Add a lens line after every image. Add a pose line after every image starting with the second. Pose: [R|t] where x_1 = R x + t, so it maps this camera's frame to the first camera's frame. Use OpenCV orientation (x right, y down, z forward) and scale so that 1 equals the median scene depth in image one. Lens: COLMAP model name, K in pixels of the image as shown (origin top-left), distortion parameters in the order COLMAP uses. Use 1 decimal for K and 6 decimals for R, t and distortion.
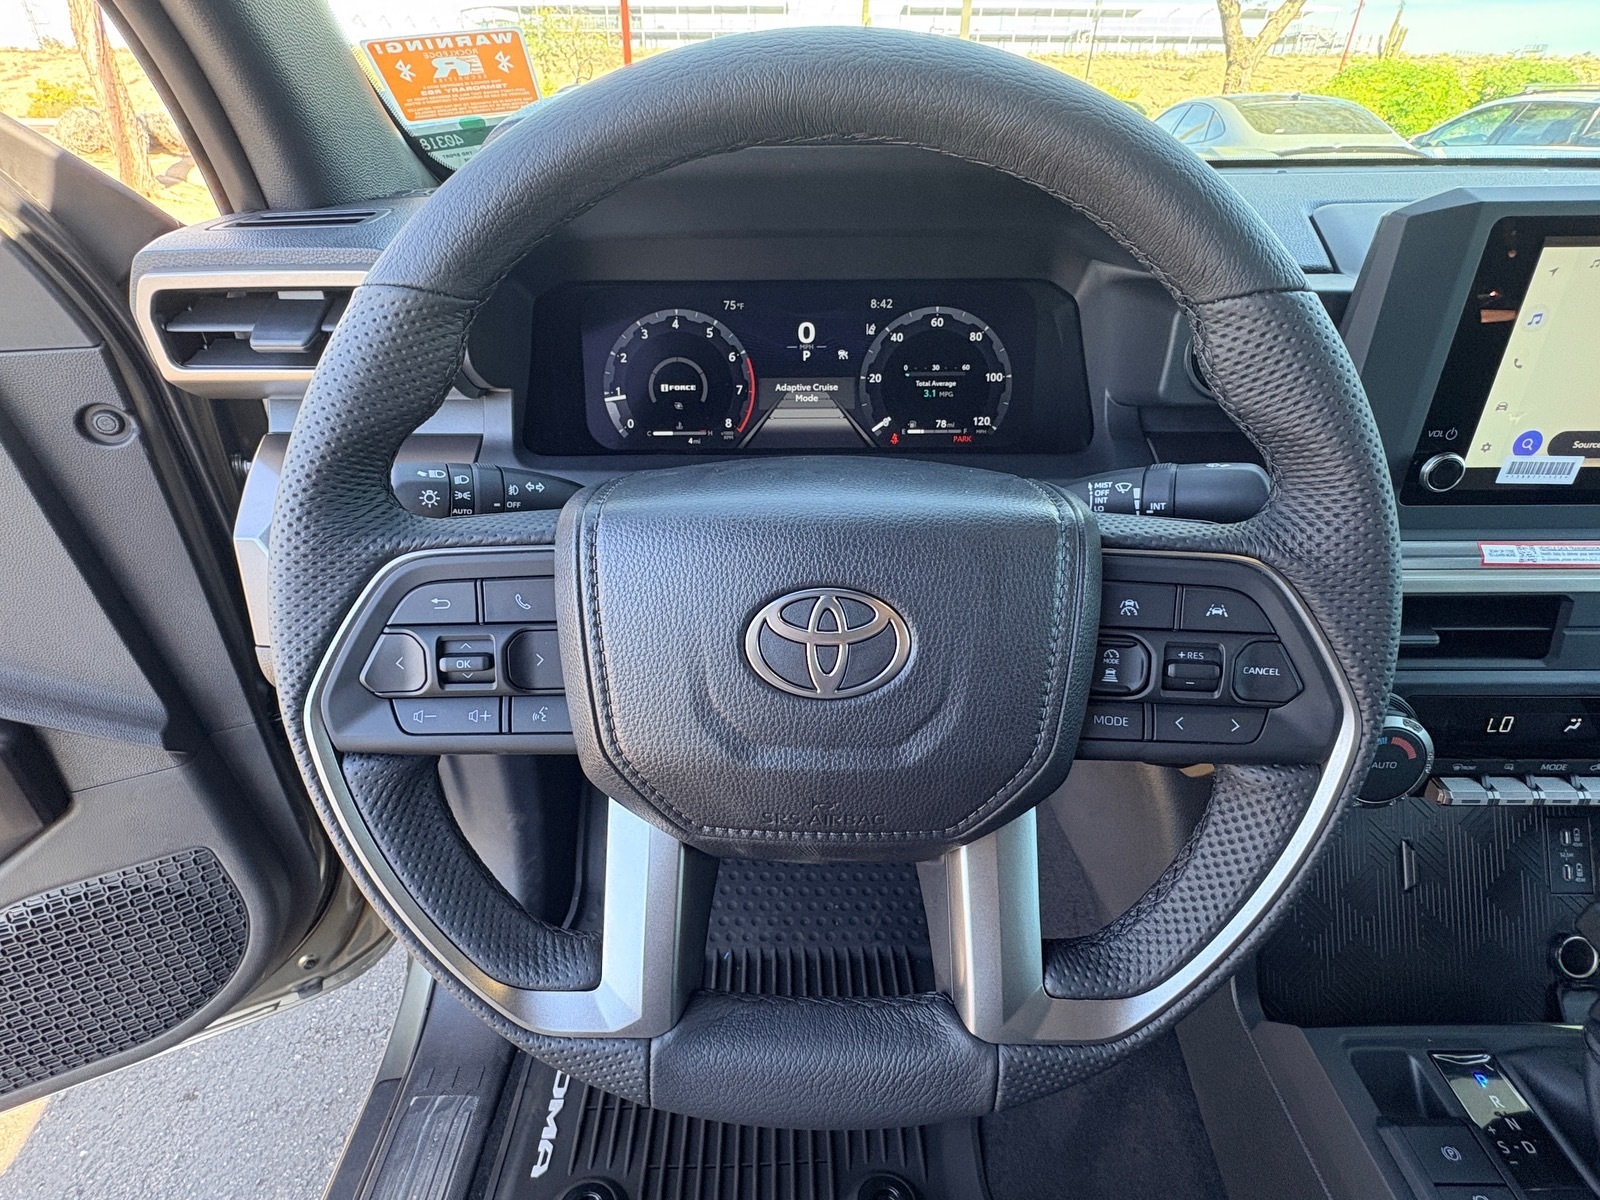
lens RADIAL K [[796.0, 0, 787.5], [0, 796.0, 598.4], [0, 0, 1]] dist [0.001089, 0.002341]
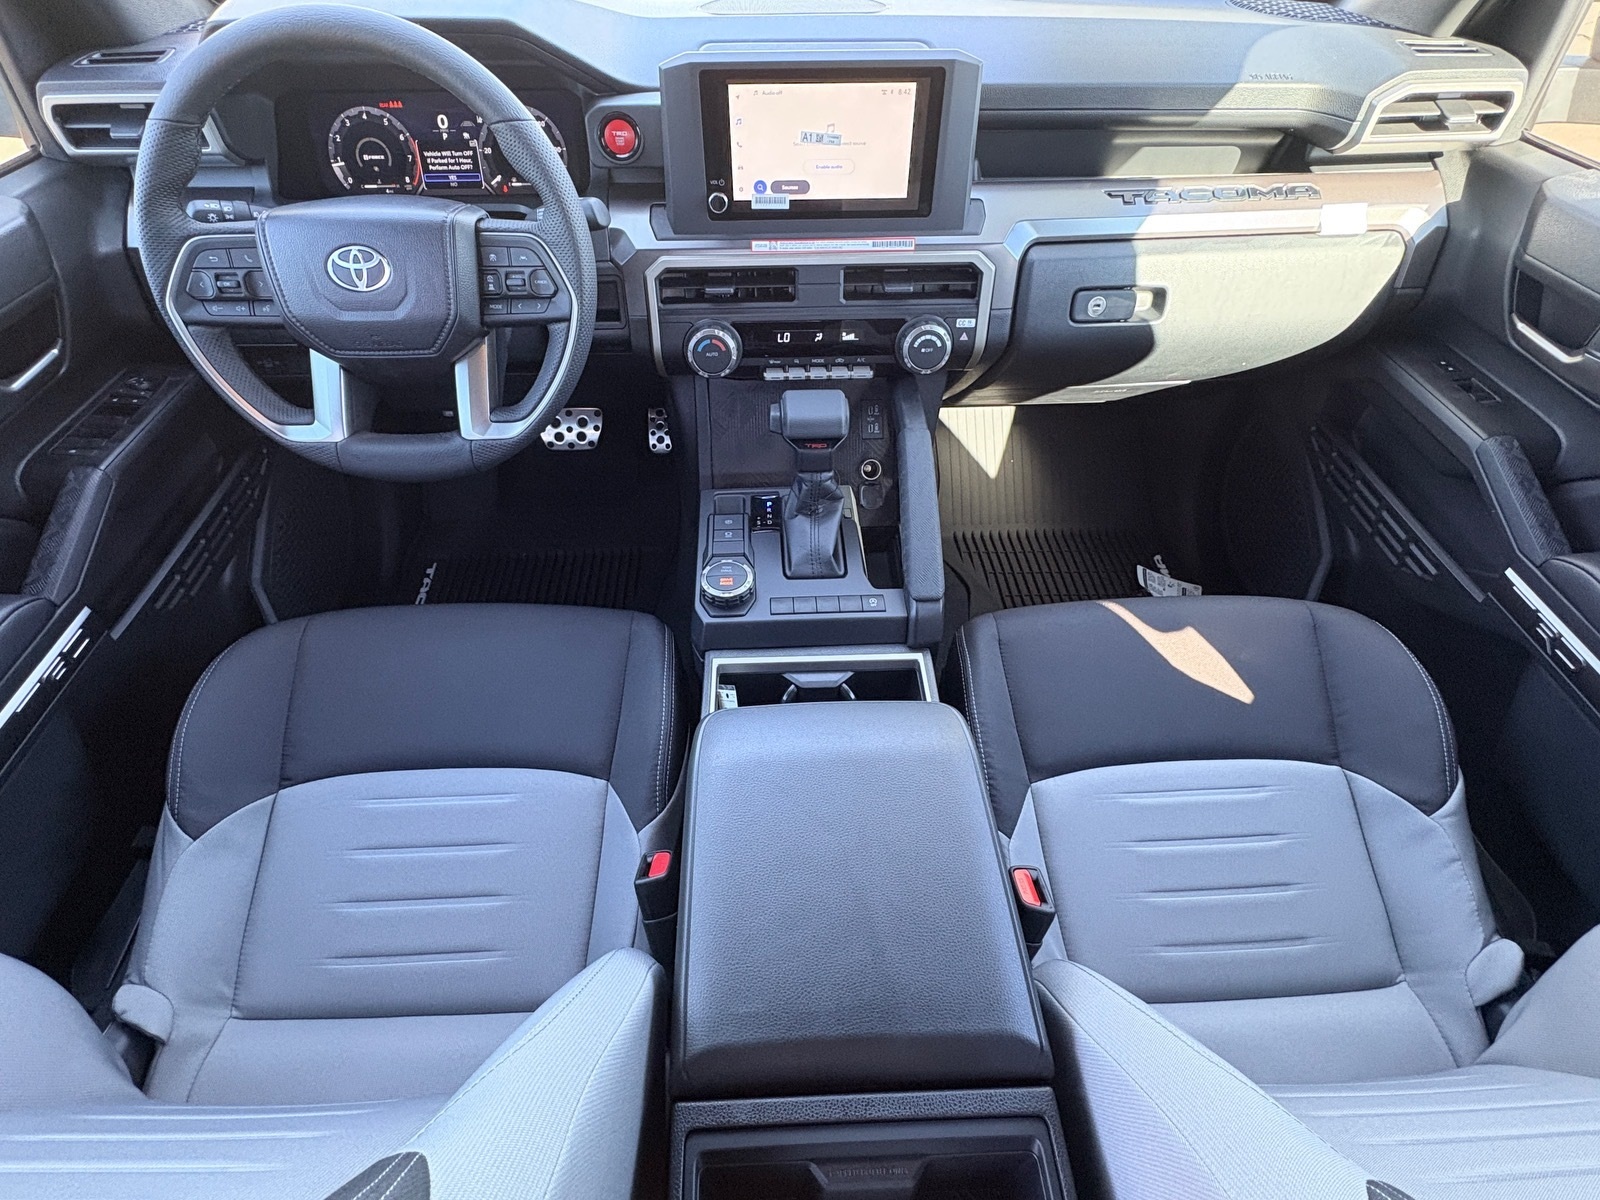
lens RADIAL K [[796.0, 0, 791.5], [0, 796.0, 592.6], [0, 0, 1]] dist [0.001089, 0.002341]
pose [[0.998897, -0.028805, 0.037071, 0.688239], [0.018280, 0.965972, 0.258000, 0.222078], [-0.043241, -0.257038, 0.965433, -0.969230]]
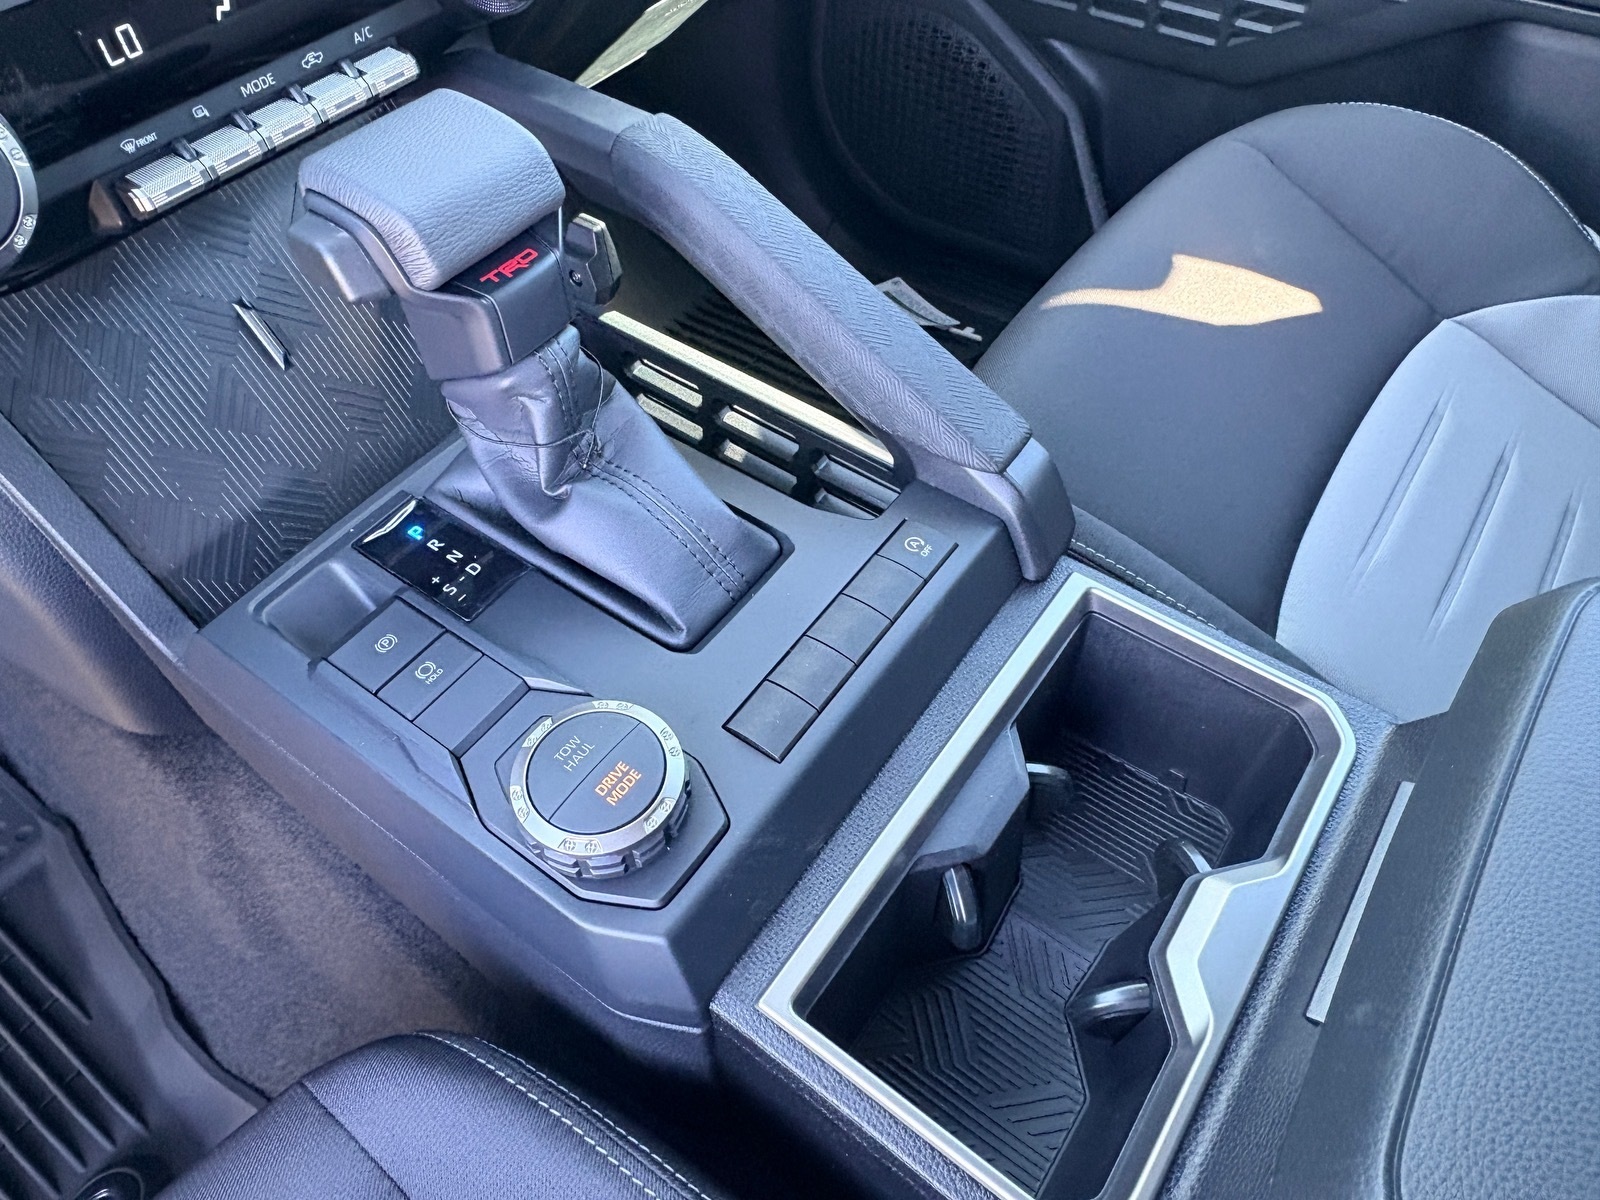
lens RADIAL K [[1069.4, 0, 765.0], [0, 1069.4, 585.0], [0, 0, 1]] dist [-0.004160, 0.002781]
pose [[0.586635, -0.628144, 0.511171, 0.427521], [0.434858, 0.776799, 0.455501, 0.269005], [-0.683197, -0.044926, 0.728851, 0.046979]]
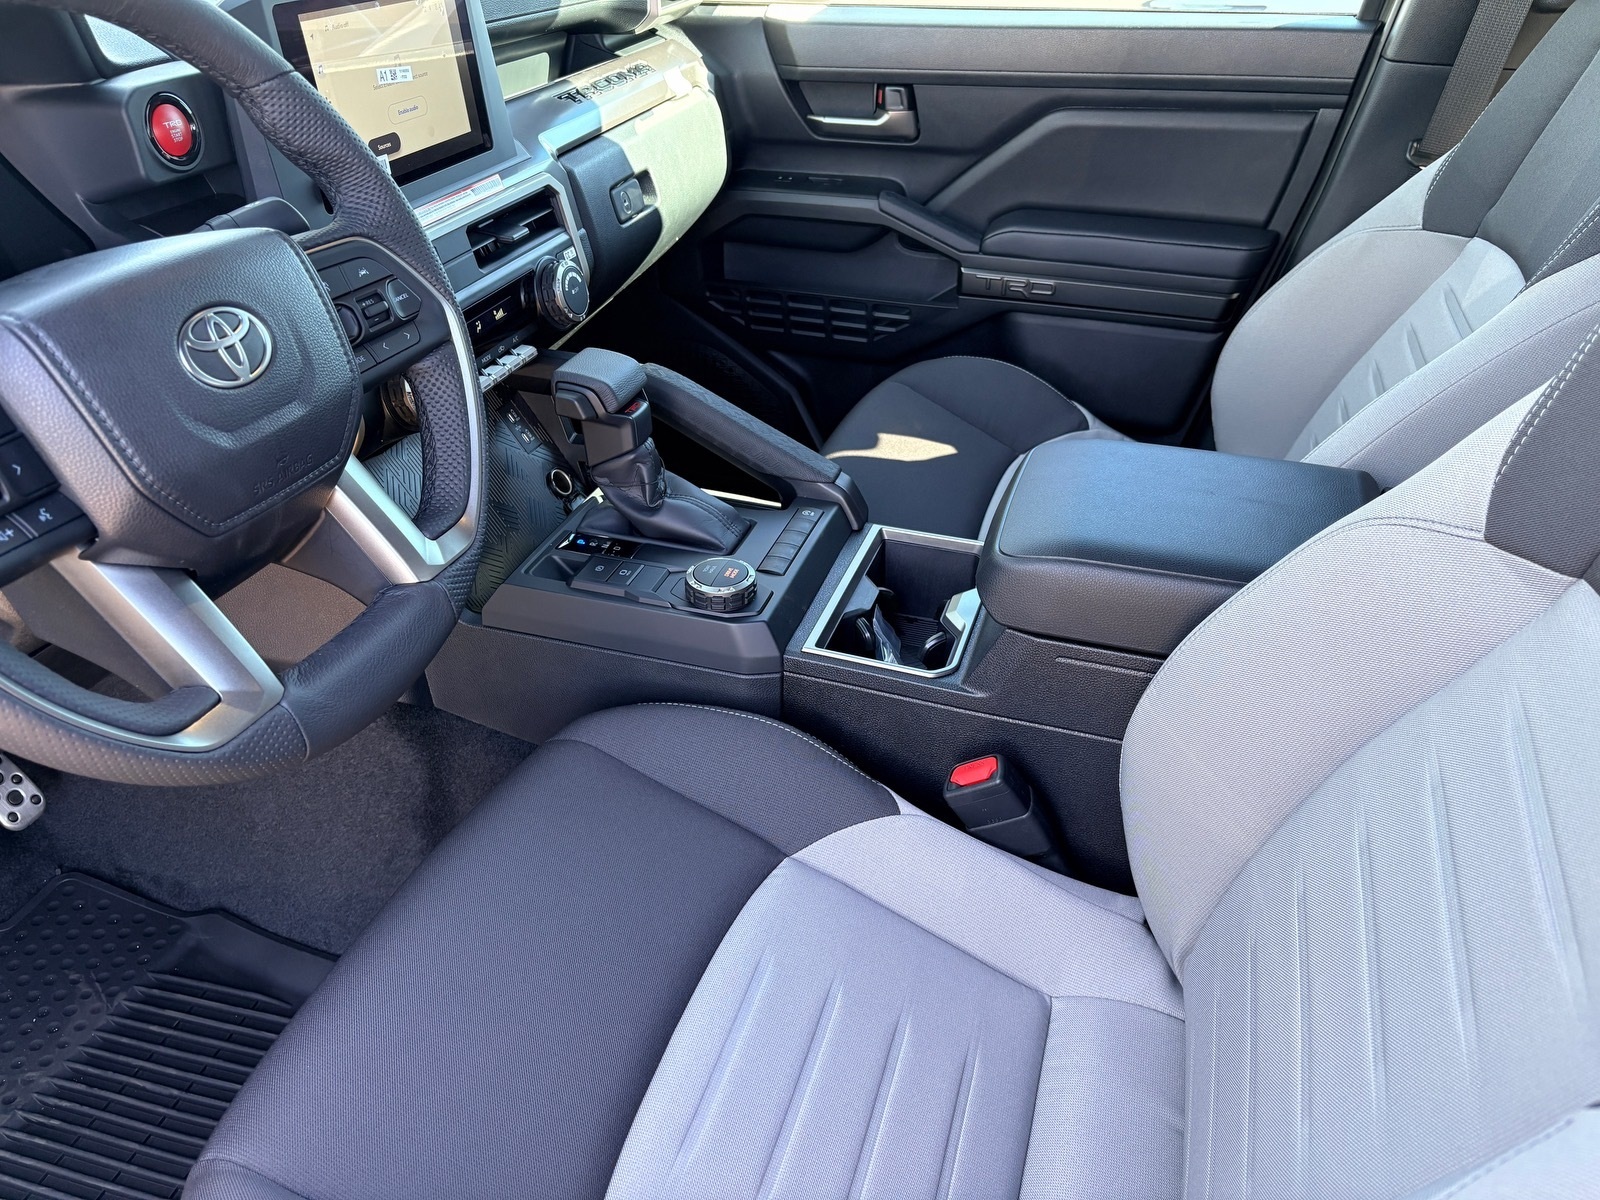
lens RADIAL K [[1232.1, 0, 810.7], [0, 1232.1, 609.5], [0, 0, 1]] dist [0.041472, -0.059137]
pose [[0.284171, -0.500262, 0.817915, -0.856841], [0.482975, 0.811632, 0.328617, 0.105781], [-0.828240, 0.301649, 0.472256, -0.389613]]
